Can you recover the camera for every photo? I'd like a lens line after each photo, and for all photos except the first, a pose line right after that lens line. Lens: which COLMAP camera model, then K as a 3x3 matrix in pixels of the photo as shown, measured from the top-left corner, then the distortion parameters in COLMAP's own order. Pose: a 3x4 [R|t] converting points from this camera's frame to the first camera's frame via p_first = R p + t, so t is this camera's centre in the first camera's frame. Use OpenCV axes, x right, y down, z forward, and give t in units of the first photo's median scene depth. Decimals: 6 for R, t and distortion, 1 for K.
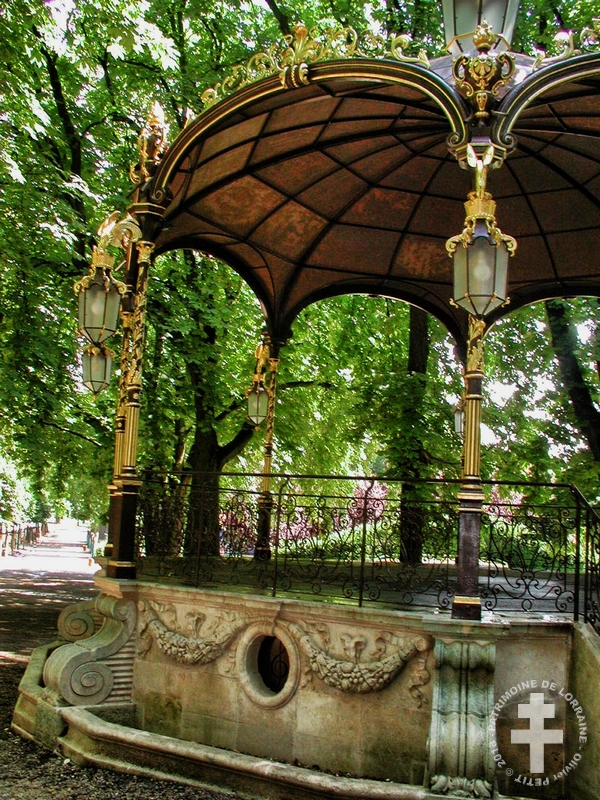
lens RADIAL K [[975.5, 0, 299.5], [0, 975.5, 401.3], [0, 0, 1]] dist [-0.050500, 0.000000]
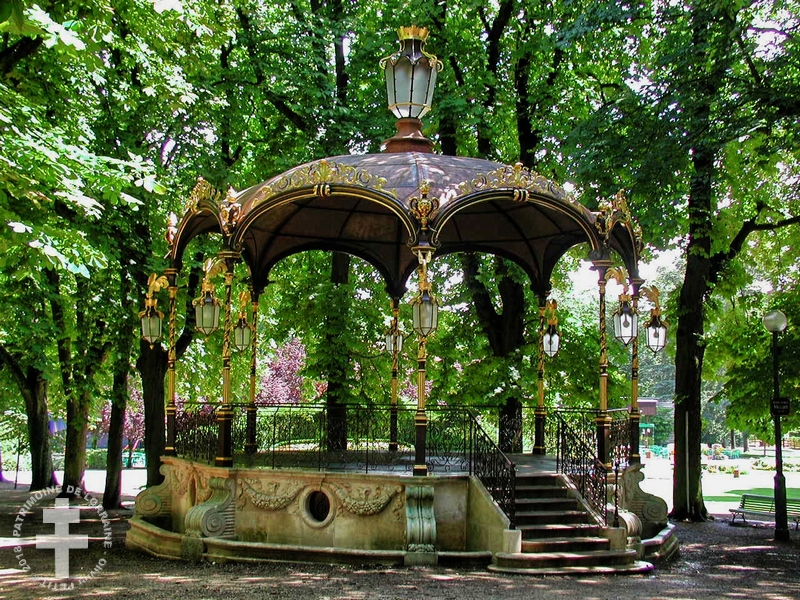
lens RADIAL K [[1698.2, 0, 400.9], [0, 1698.2, 299.6], [0, 0, 1]] dist [0.261350, 0.000000]
pose [[0.975587, -0.024537, 0.218240, -0.583423], [0.007508, 0.996884, 0.078521, -0.393422], [-0.219486, -0.074965, 0.972731, -2.243839]]
